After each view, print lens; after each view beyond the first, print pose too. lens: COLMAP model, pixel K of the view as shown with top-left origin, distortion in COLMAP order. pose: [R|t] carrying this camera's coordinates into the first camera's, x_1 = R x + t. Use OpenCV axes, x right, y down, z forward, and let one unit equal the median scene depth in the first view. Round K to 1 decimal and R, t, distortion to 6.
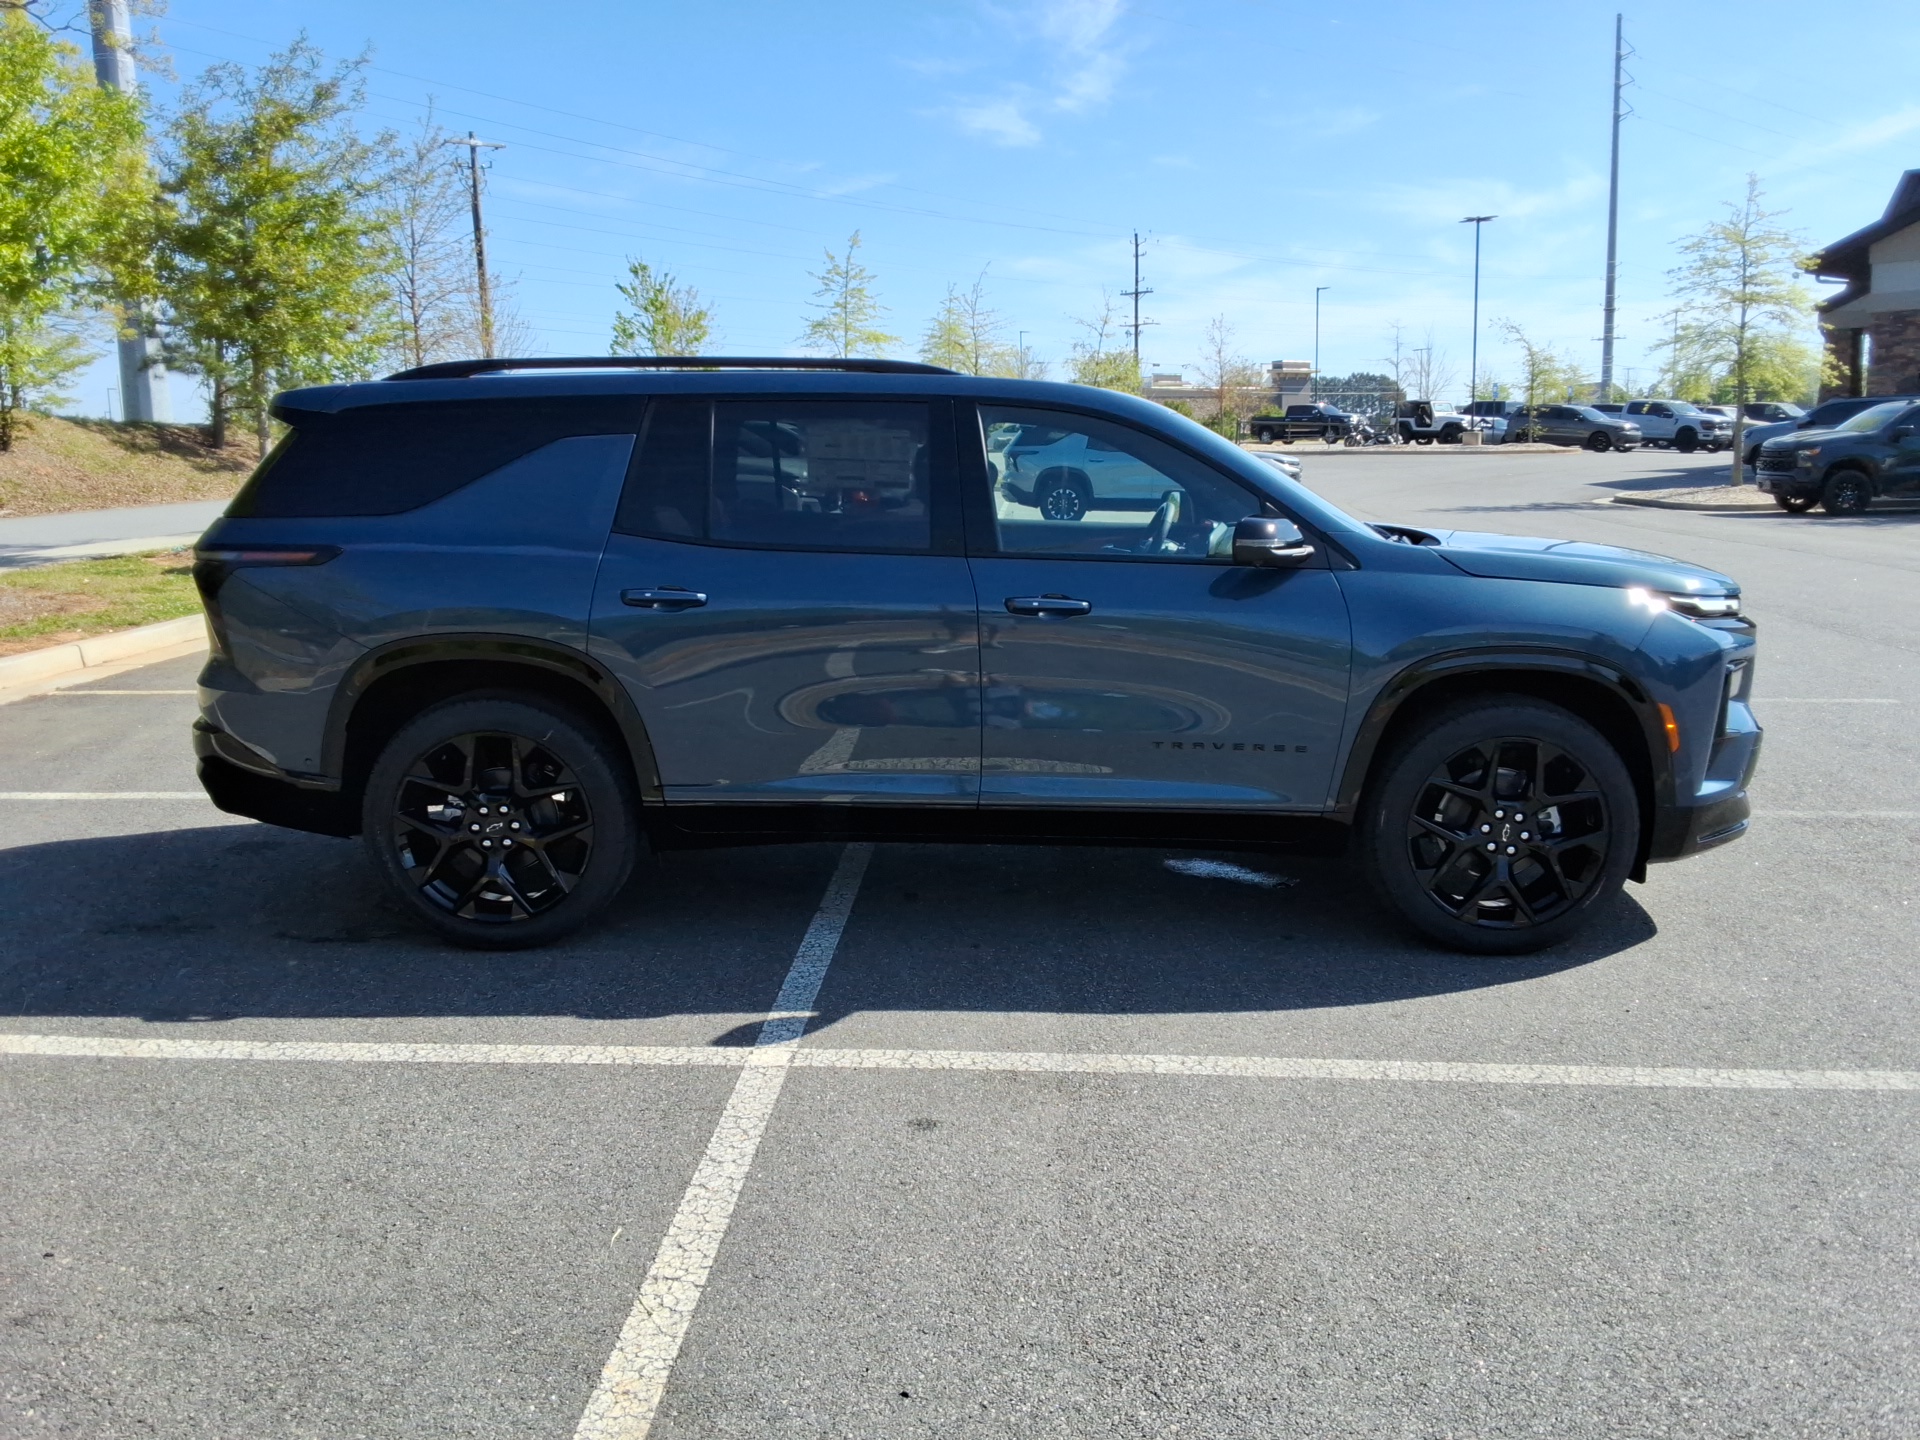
lens RADIAL K [[1535.4, 0, 984.7], [0, 1535.4, 707.9], [0, 0, 1]] dist [0.088852, -0.137006]
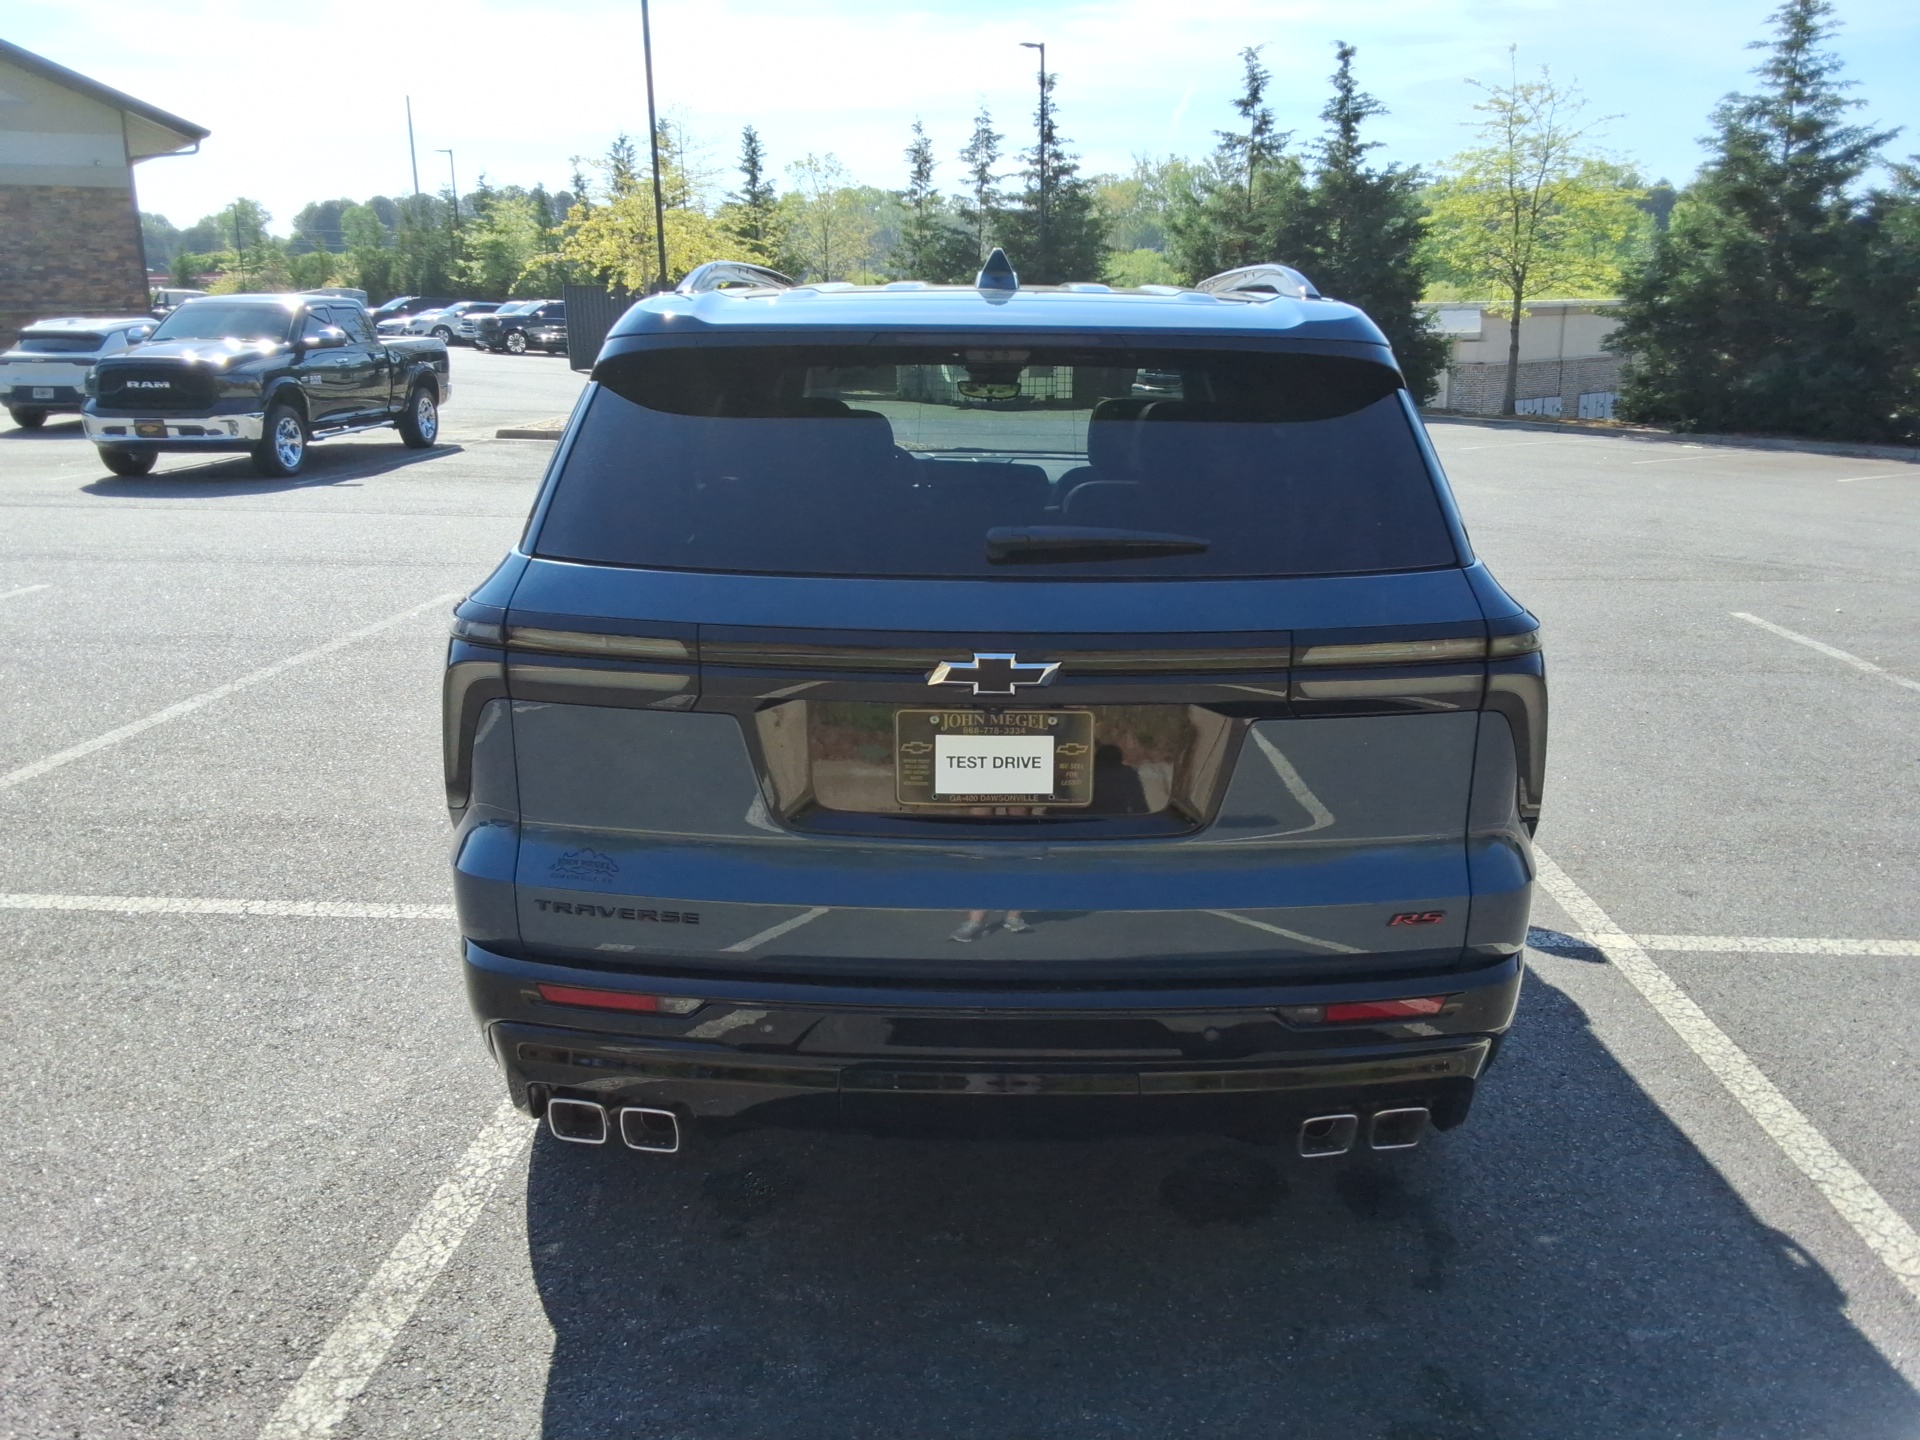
lens RADIAL K [[1535.4, 0, 970.3], [0, 1535.4, 705.4], [0, 0, 1]] dist [0.088852, -0.137006]
pose [[0.011170, -0.227111, 0.973805, -1.101493], [0.167140, 0.960589, 0.222112, -0.240989], [-0.985870, 0.160281, 0.048689, 1.269057]]
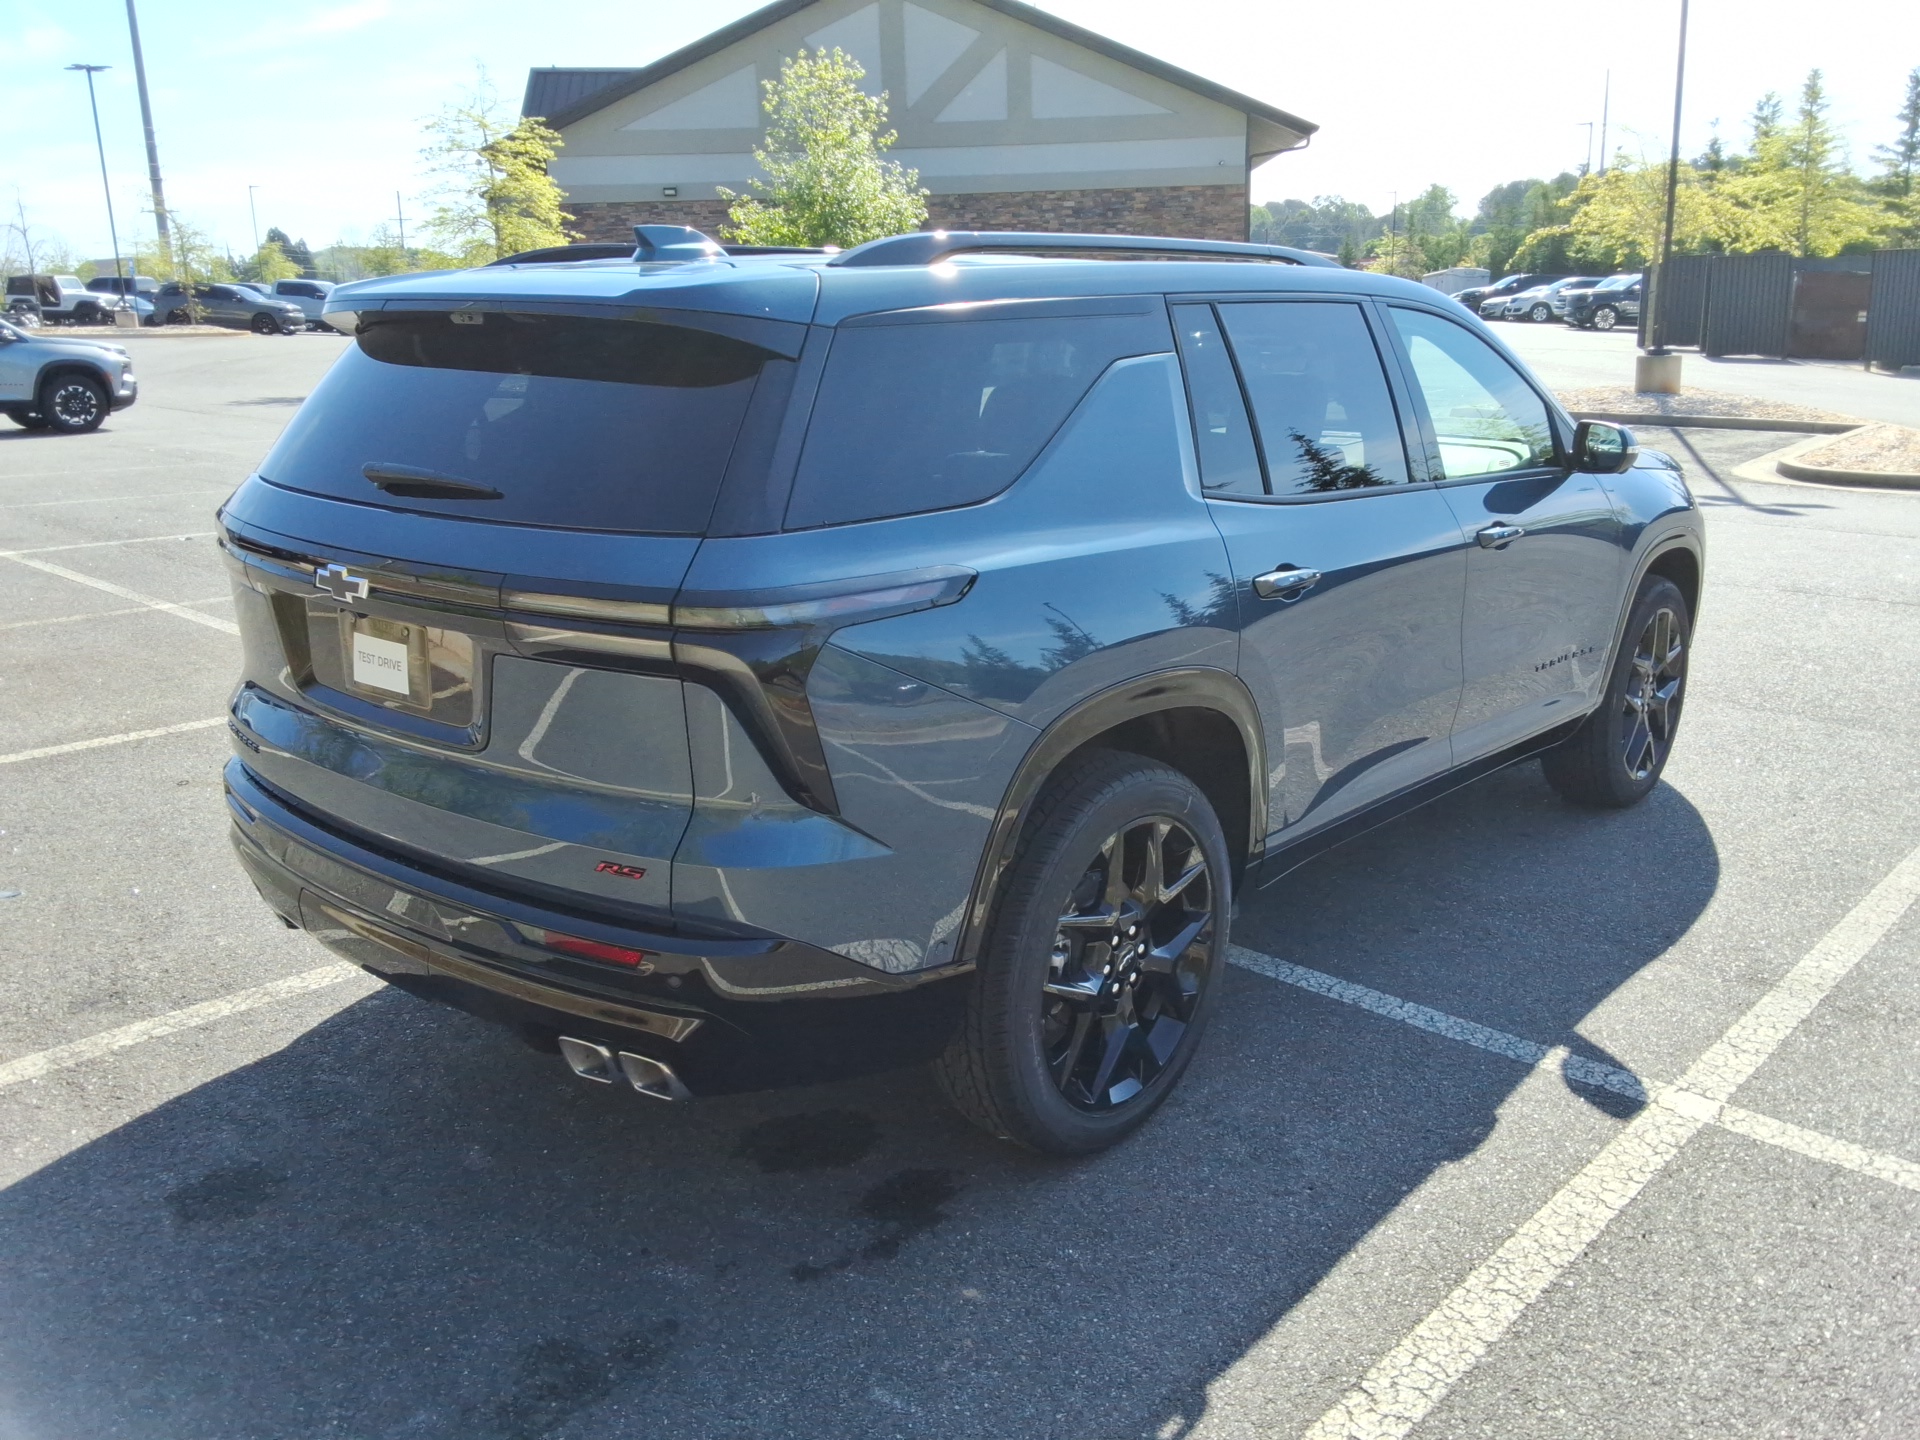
lens RADIAL K [[1535.4, 0, 966.9], [0, 1535.4, 709.1], [0, 0, 1]] dist [0.088852, -0.137006]
pose [[0.653446, -0.184312, 0.734192, -0.901460], [0.129319, 0.982827, 0.131633, -0.134692], [-0.745845, 0.008930, 0.666059, 0.673272]]
